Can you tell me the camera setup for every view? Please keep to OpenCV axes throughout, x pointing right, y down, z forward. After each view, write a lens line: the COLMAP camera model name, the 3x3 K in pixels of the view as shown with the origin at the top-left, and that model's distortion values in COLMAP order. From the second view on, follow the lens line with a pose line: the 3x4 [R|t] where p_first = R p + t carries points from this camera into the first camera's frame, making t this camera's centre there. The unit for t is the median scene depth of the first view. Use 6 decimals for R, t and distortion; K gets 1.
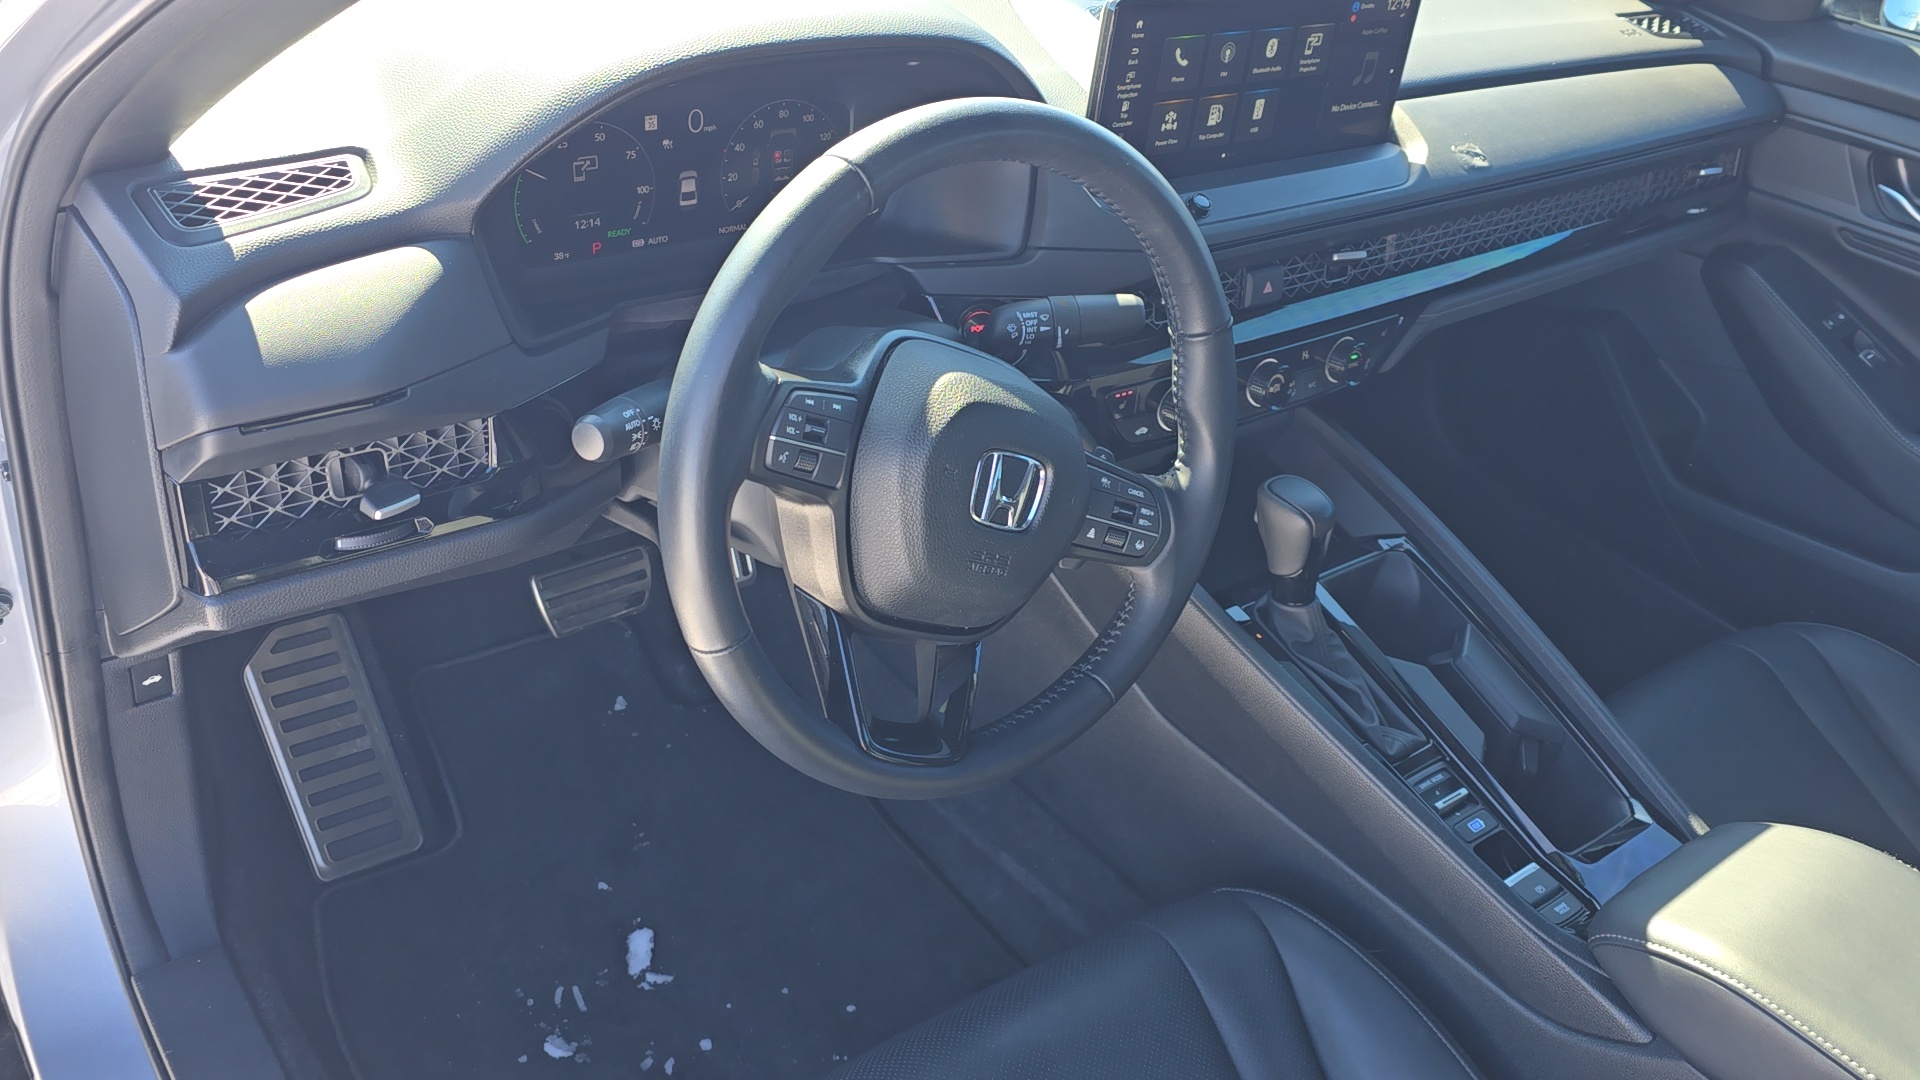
lens RADIAL K [[1596.3, 0, 1031.6], [0, 1596.3, 544.6], [0, 0, 1]] dist [0.010070, 0.000172]
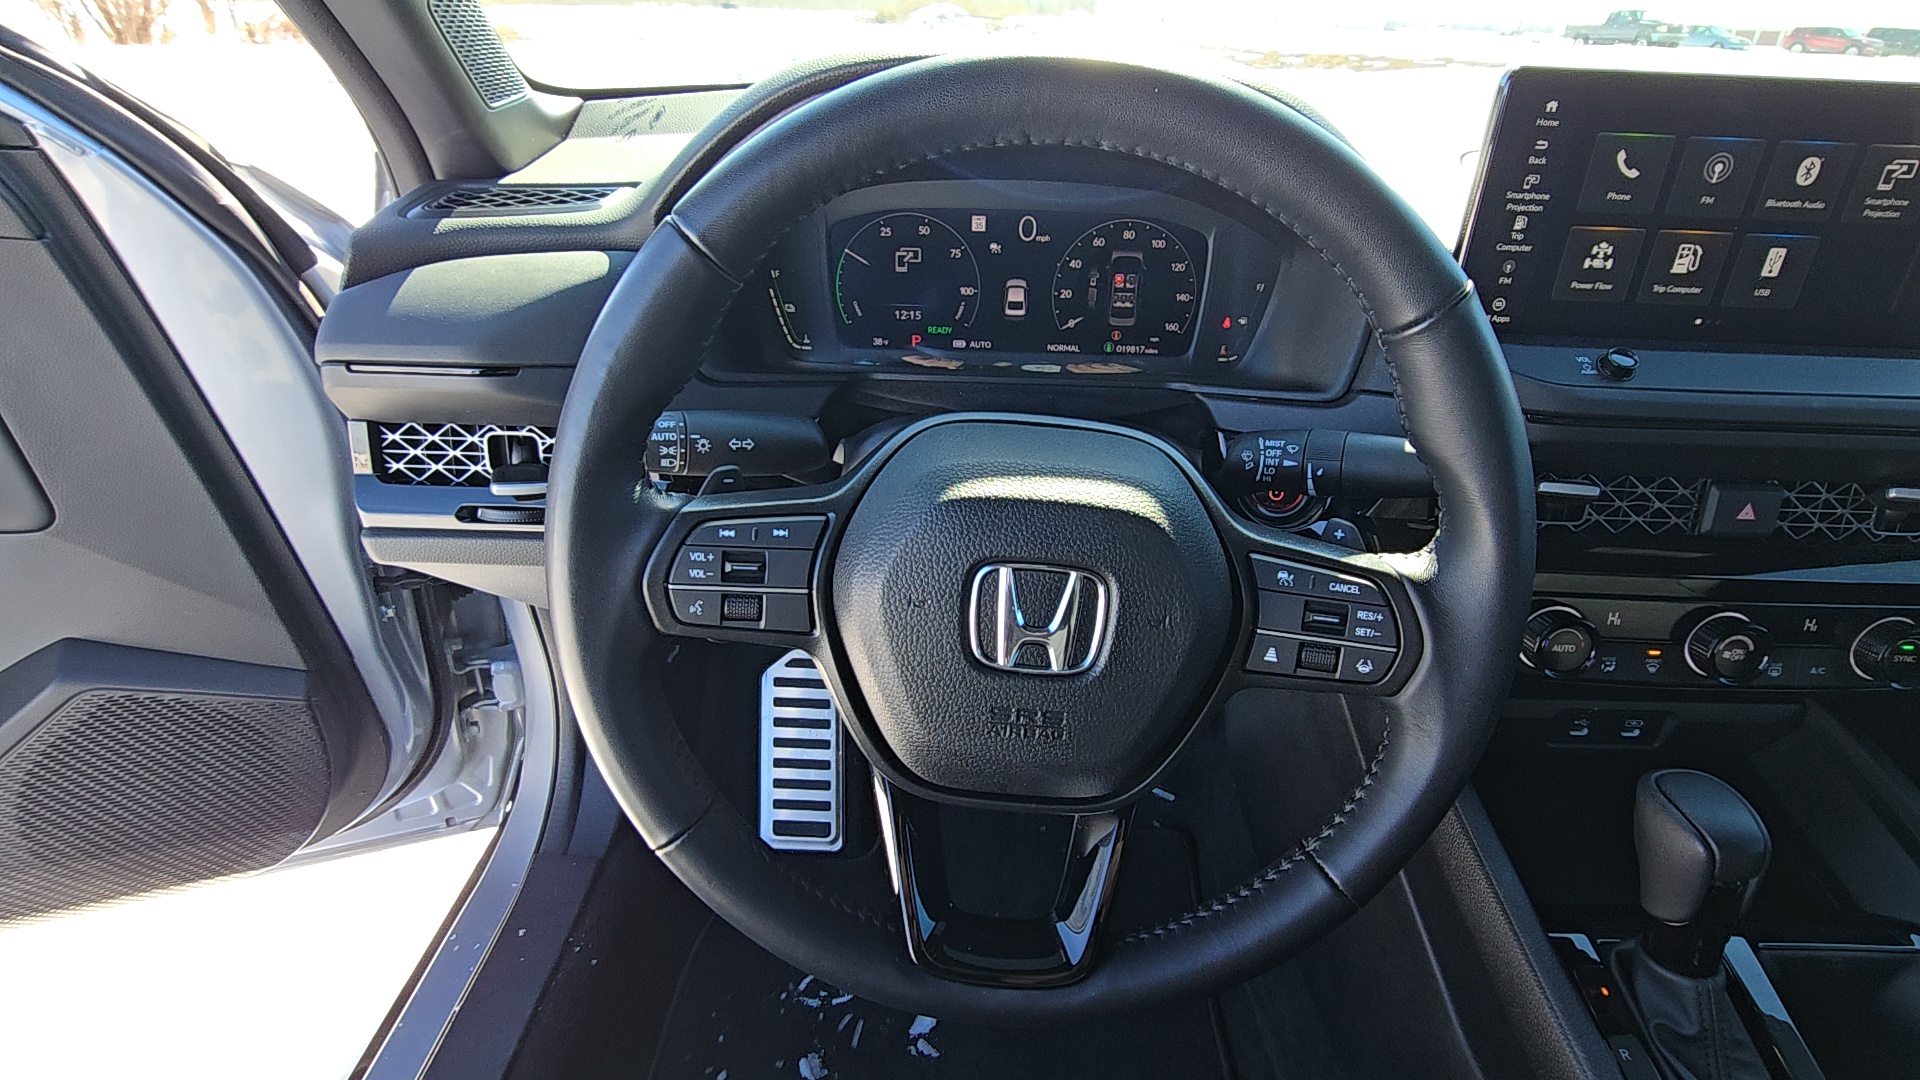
lens RADIAL K [[978.0, 0, 1001.5], [0, 978.0, 546.8], [0, 0, 1]] dist [0.005394, 0.000153]
pose [[0.769657, 0.180701, -0.612352, 0.181249], [-0.283482, 0.956105, -0.074164, -0.021979], [0.572072, 0.230672, 0.787099, 0.523524]]
